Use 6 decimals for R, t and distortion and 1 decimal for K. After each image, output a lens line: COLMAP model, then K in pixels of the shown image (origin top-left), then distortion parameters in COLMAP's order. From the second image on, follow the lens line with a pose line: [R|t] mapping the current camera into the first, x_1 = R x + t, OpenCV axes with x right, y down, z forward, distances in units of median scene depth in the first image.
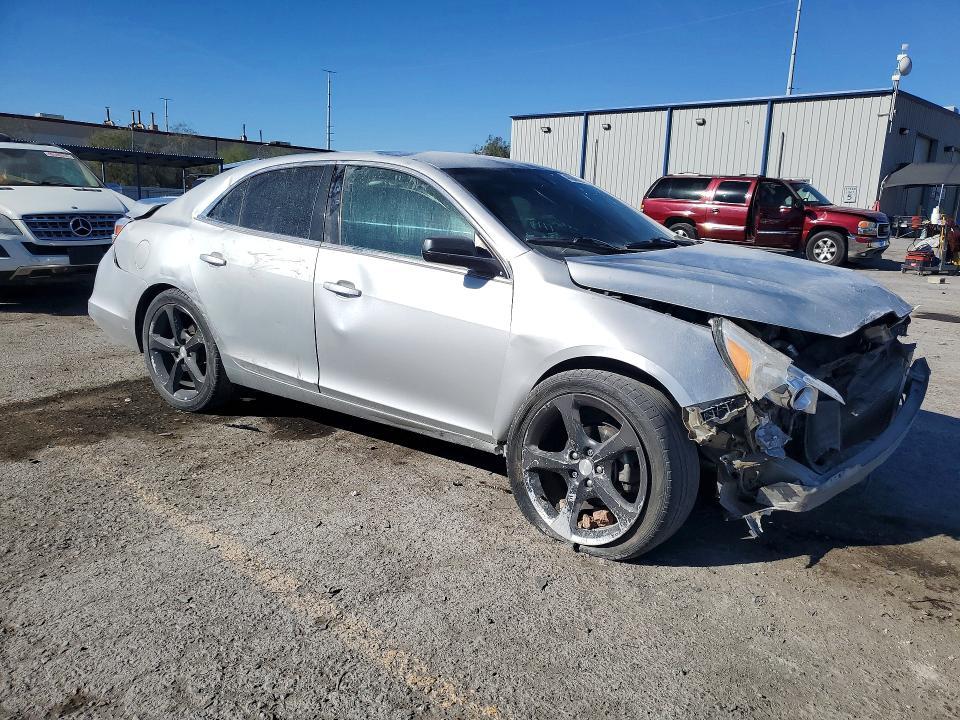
lens RADIAL K [[763.8, 0, 479.9], [0, 763.8, 361.9], [0, 0, 1]] dist [0.020089, 0.001758]
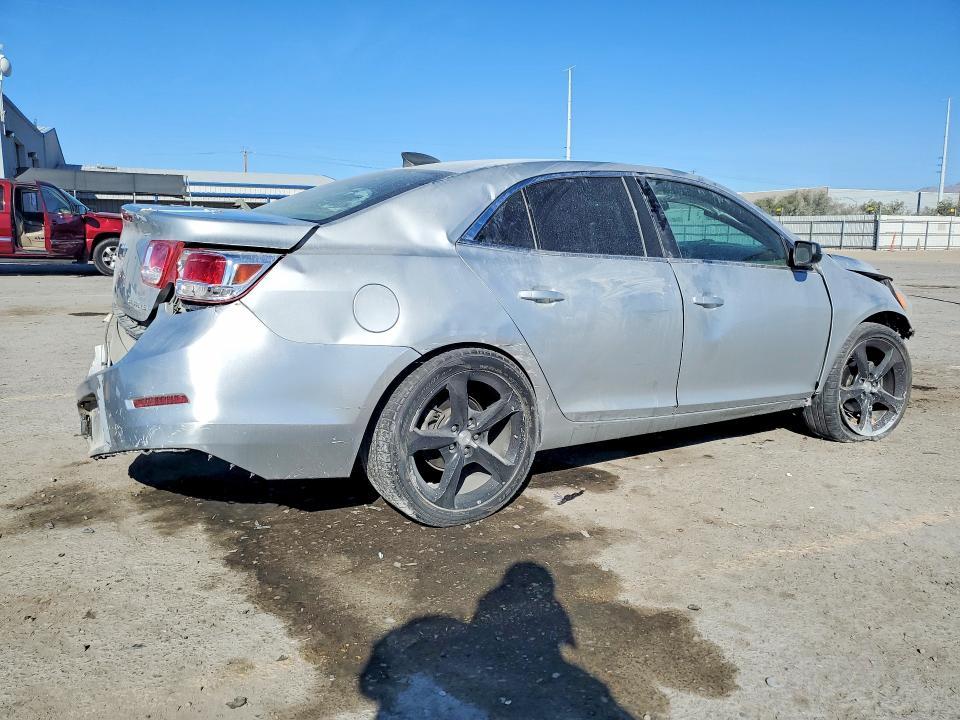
lens RADIAL K [[763.8, 0, 481.5], [0, 763.8, 356.1], [0, 0, 1]] dist [0.020089, 0.001758]
pose [[0.382261, -0.186873, 0.904962, -0.276237], [0.197992, 0.973157, 0.117322, -0.045583], [-0.902594, 0.134328, 0.408999, 0.195214]]
